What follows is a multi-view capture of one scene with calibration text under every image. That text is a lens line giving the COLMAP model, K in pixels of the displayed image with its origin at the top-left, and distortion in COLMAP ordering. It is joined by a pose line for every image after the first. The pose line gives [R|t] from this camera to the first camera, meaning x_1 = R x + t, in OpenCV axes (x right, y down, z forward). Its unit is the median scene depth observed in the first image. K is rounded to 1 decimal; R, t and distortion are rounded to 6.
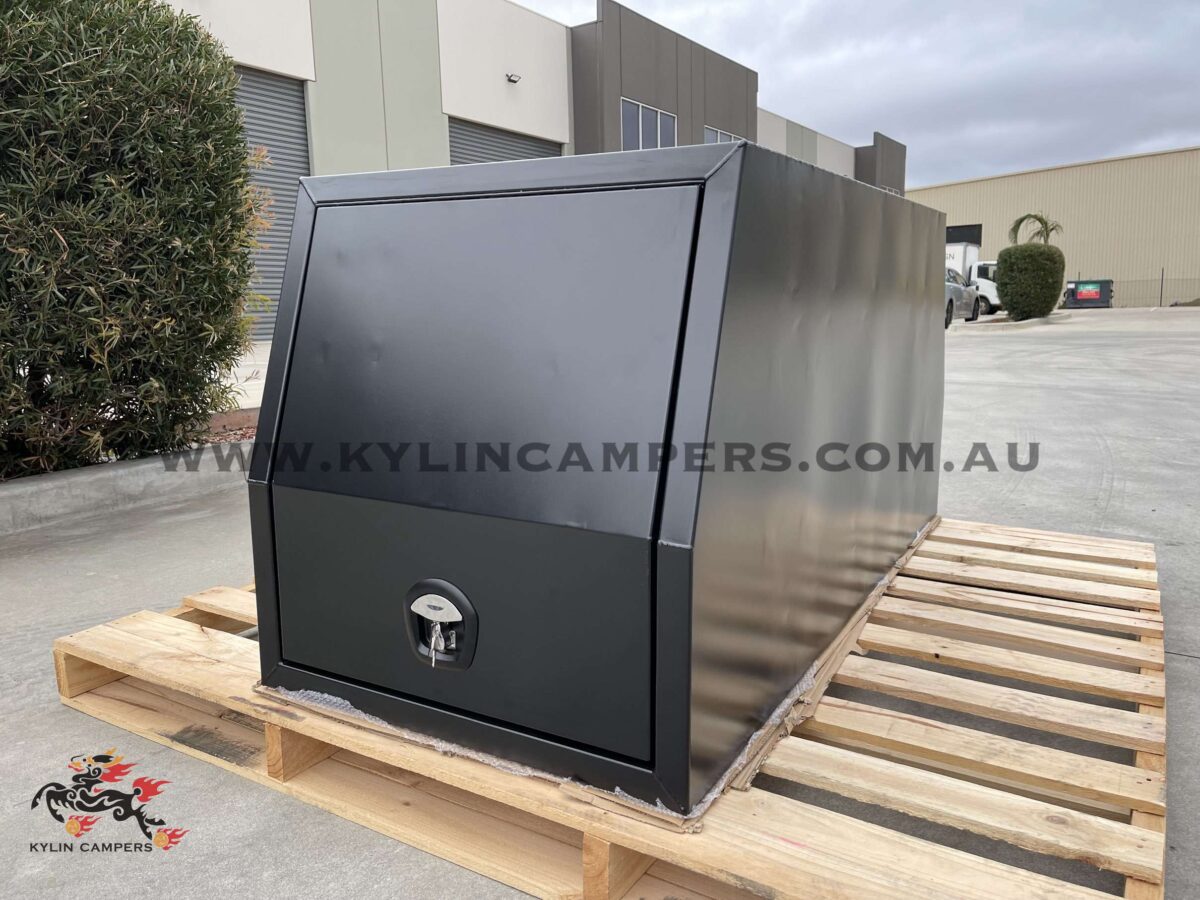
lens RADIAL K [[908.5, 0, 591.2], [0, 908.5, 442.4], [0, 0, 1]] dist [0.078855, -0.100718]
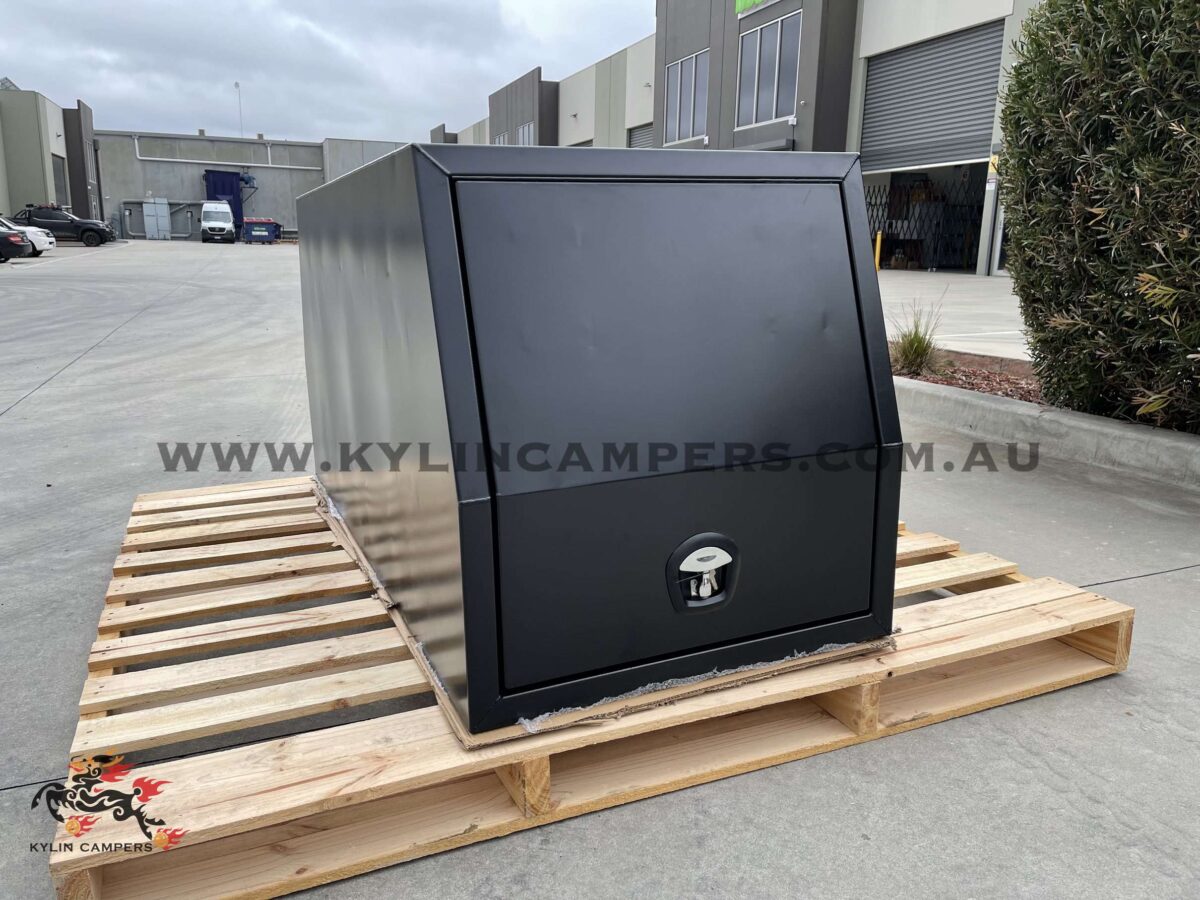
lens RADIAL K [[908.5, 0, 591.1], [0, 908.5, 444.5], [0, 0, 1]] dist [0.078855, -0.100718]
pose [[-0.593820, 0.188471, -0.782212, 0.618017], [-0.115790, 0.942041, 0.314884, -0.209806], [0.796223, 0.277557, -0.537579, 1.128512]]
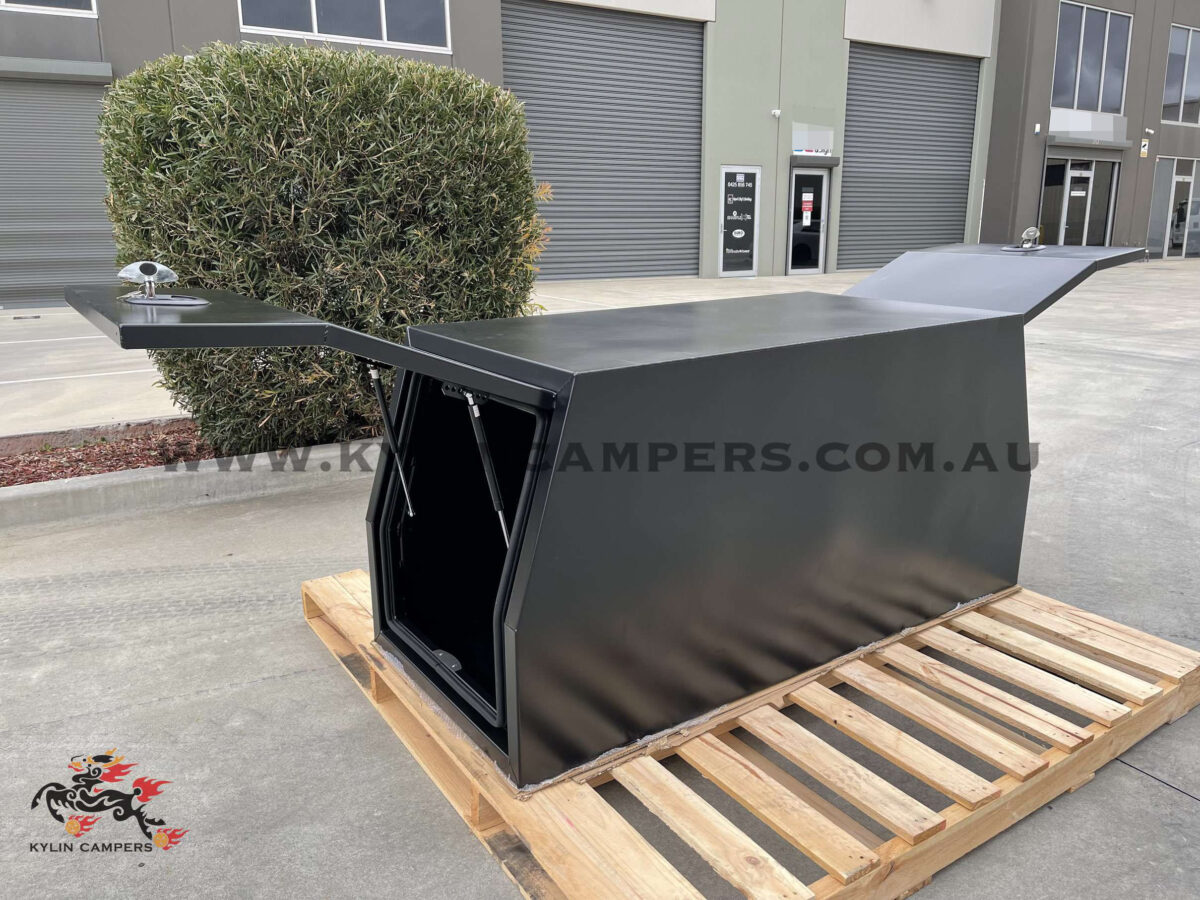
lens RADIAL K [[908.5, 0, 599.5], [0, 908.5, 451.0], [0, 0, 1]] dist [0.078855, -0.100718]
pose [[0.905475, 0.116154, -0.408194, 0.314110], [-0.073581, 0.990218, 0.118552, -0.146498], [0.417972, -0.077311, 0.905164, -0.134342]]
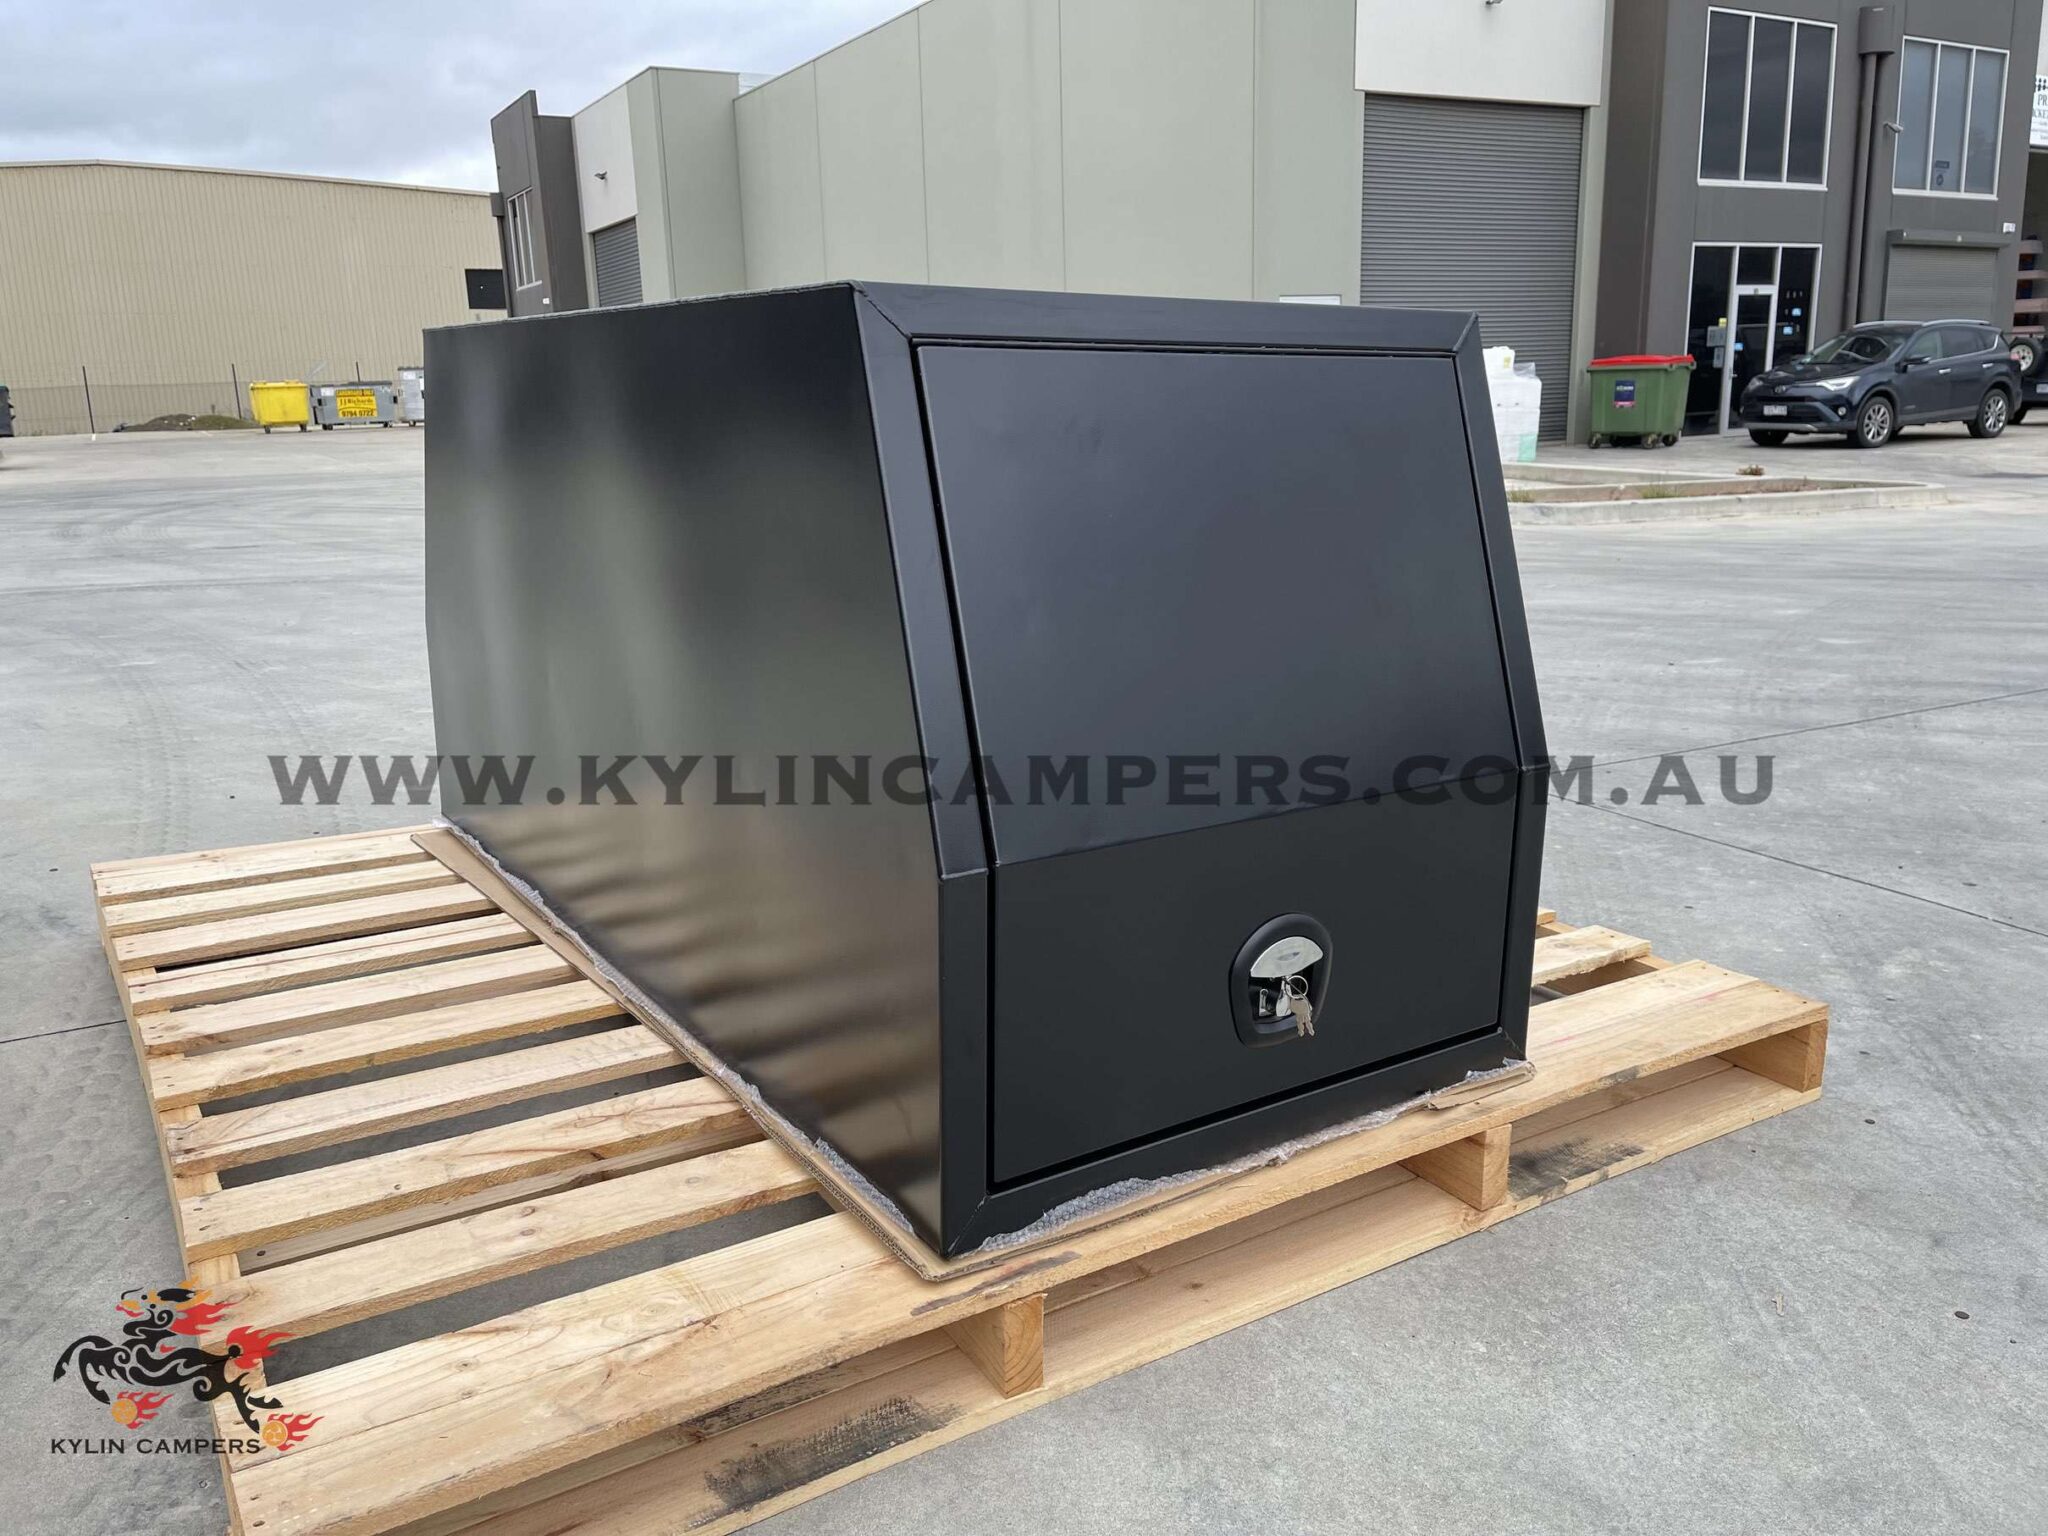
lens RADIAL K [[1550.6, 0, 1012.9], [0, 1550.6, 777.9], [0, 0, 1]] dist [0.078855, -0.100718]
pose [[0.456872, -0.211324, 0.864066, -0.525599], [0.162378, 0.974863, 0.152565, -0.068442], [-0.874586, 0.070603, 0.479702, 0.255764]]
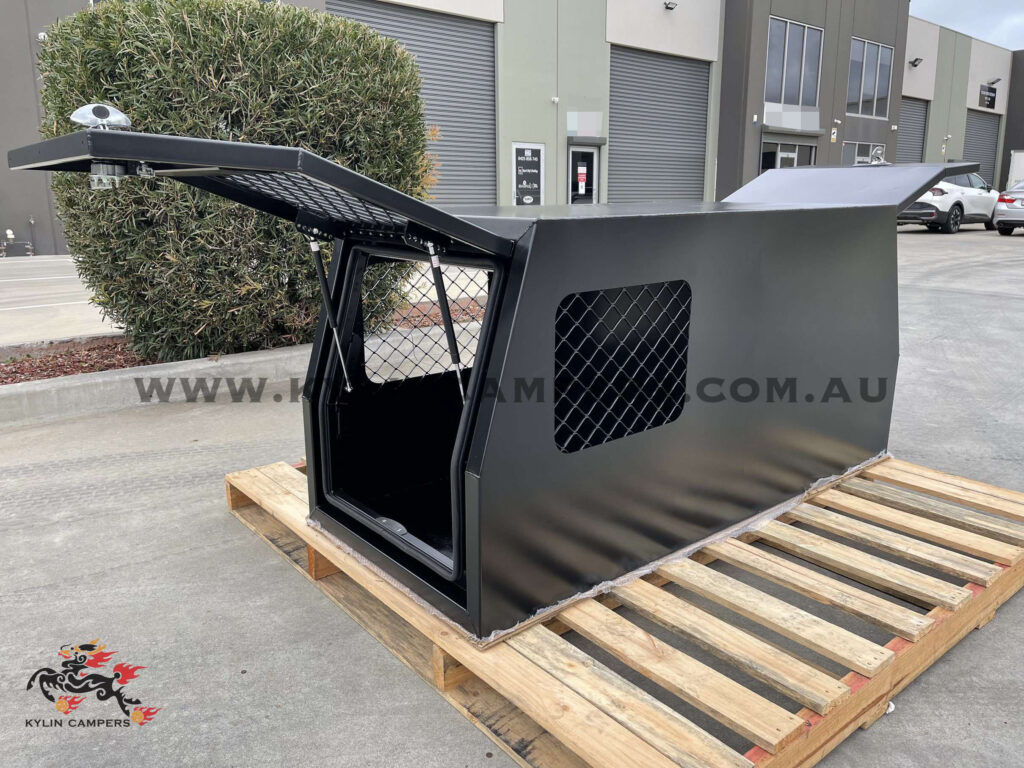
lens RADIAL K [[775.3, 0, 508.0], [0, 775.3, 376.6], [0, 0, 1]] dist [0.078855, -0.100718]
pose [[0.959749, 0.076442, -0.270257, 0.141472], [-0.055059, 0.994786, 0.085846, -0.052036], [0.275410, -0.067511, 0.958953, -0.212452]]
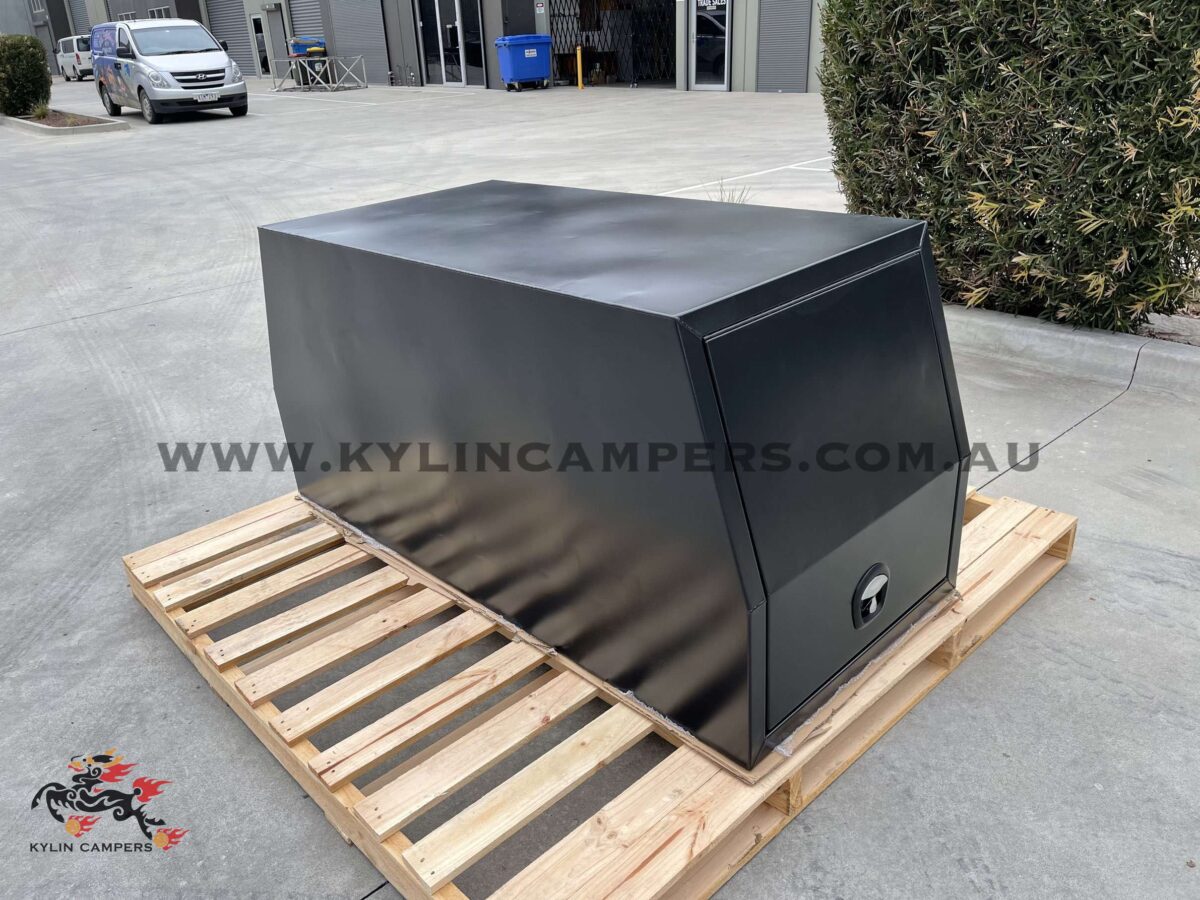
lens RADIAL K [[908.5, 0, 595.6], [0, 908.5, 449.1], [0, 0, 1]] dist [0.078855, -0.100718]
pose [[-0.278339, 0.425755, -0.860965, 0.753539], [-0.093289, 0.880166, 0.465409, -0.353470], [0.955942, 0.209860, -0.205266, 0.866192]]
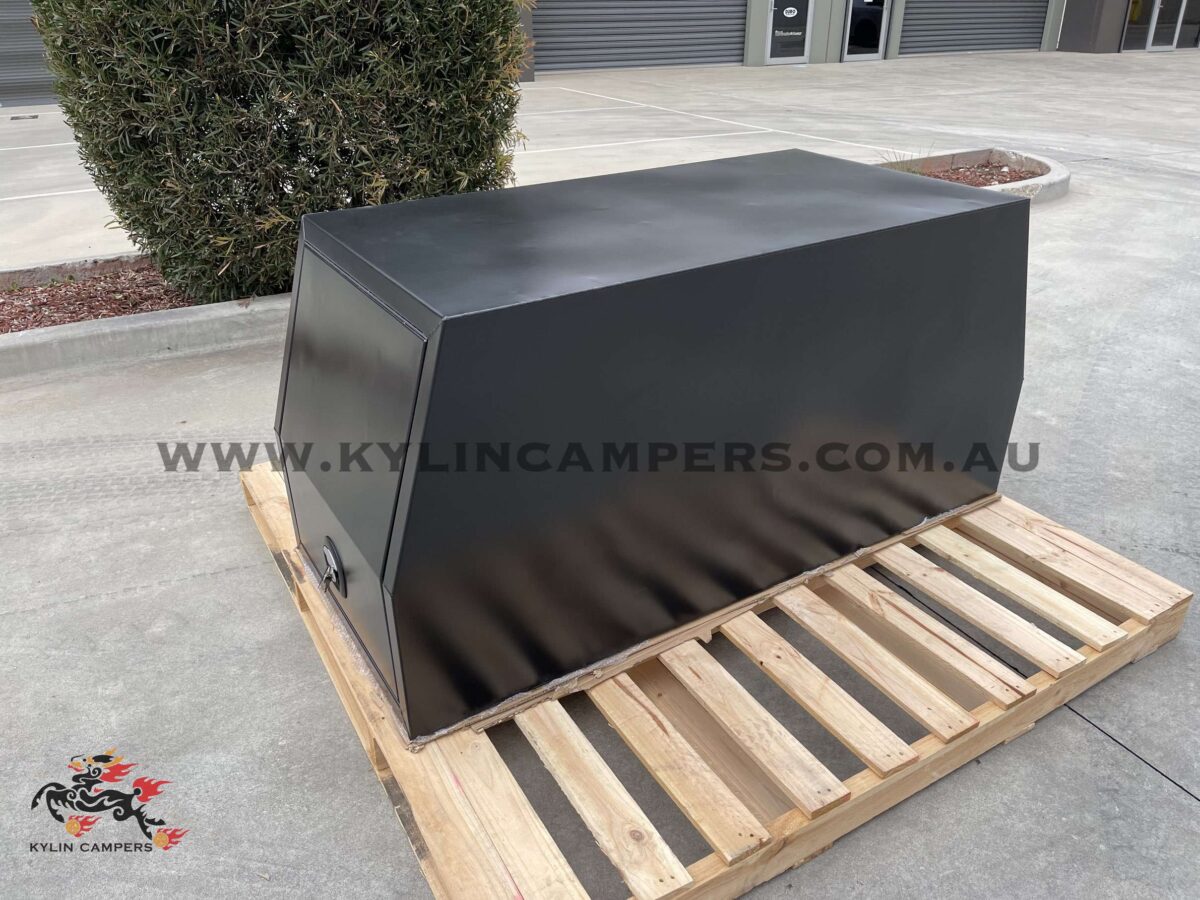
lens RADIAL K [[908.5, 0, 599.2], [0, 908.5, 451.9], [0, 0, 1]] dist [0.078855, -0.100718]
pose [[0.882637, 0.224295, -0.413091, 0.351088], [-0.080053, 0.937702, 0.338094, -0.230177], [0.463189, -0.265345, 0.845605, -0.011972]]
